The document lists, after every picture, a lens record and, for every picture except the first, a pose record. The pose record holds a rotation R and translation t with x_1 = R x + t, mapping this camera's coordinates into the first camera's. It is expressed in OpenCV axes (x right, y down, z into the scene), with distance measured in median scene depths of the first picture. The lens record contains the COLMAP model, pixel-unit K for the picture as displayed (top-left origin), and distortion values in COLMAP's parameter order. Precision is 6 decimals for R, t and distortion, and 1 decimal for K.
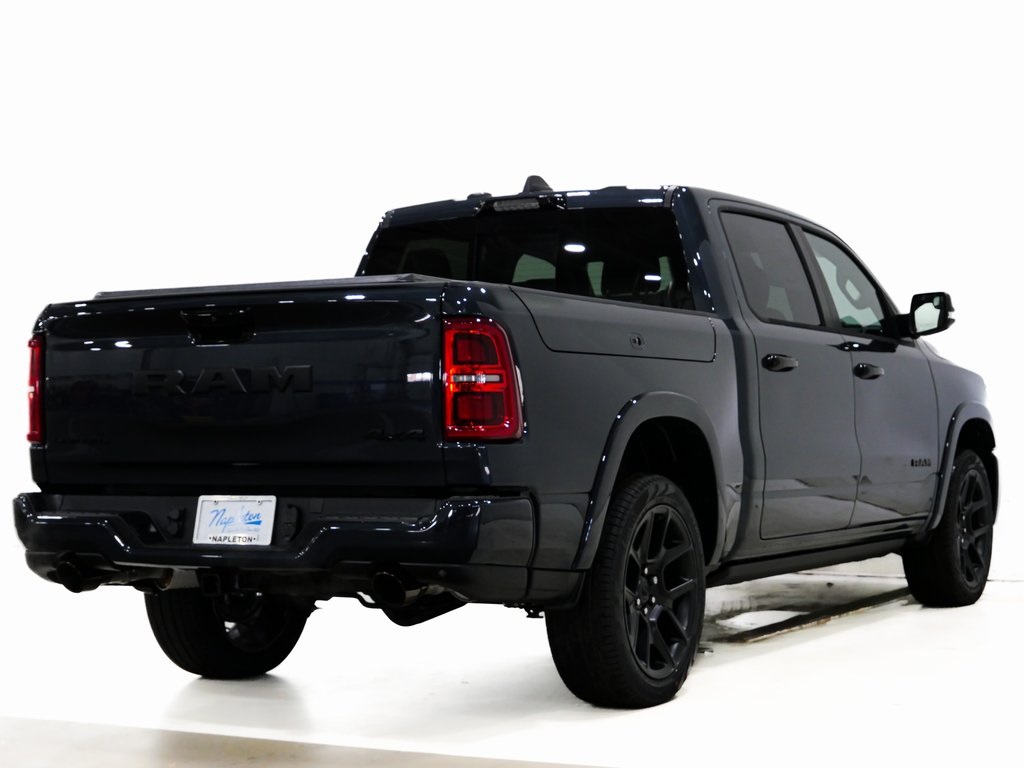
lens RADIAL K [[2099.2, 0, 512.9], [0, 2099.2, 383.5], [0, 0, 1]] dist [-0.175166, 0.000000]
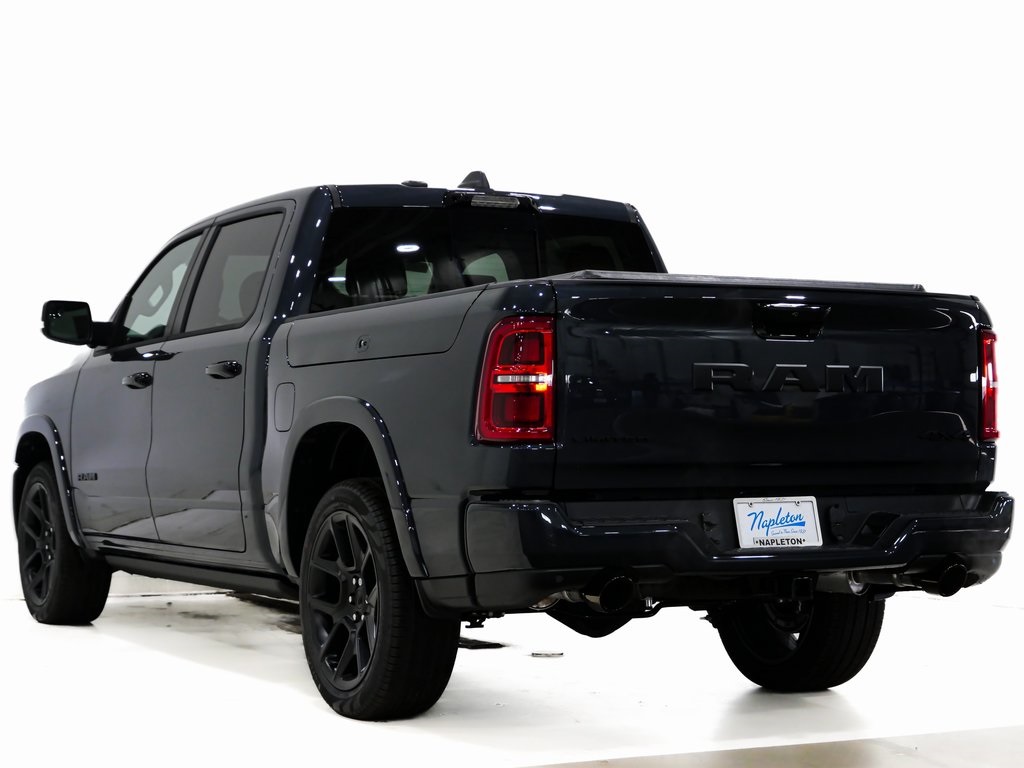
lens RADIAL K [[2141.9, 0, 510.9], [0, 2141.9, 386.0], [0, 0, 1]] dist [-0.182950, 0.000000]
pose [[0.538452, 0.030156, 0.842117, -1.029349], [-0.024845, 0.999493, -0.019905, 0.024820], [-0.842290, -0.010205, 0.538928, 0.568894]]
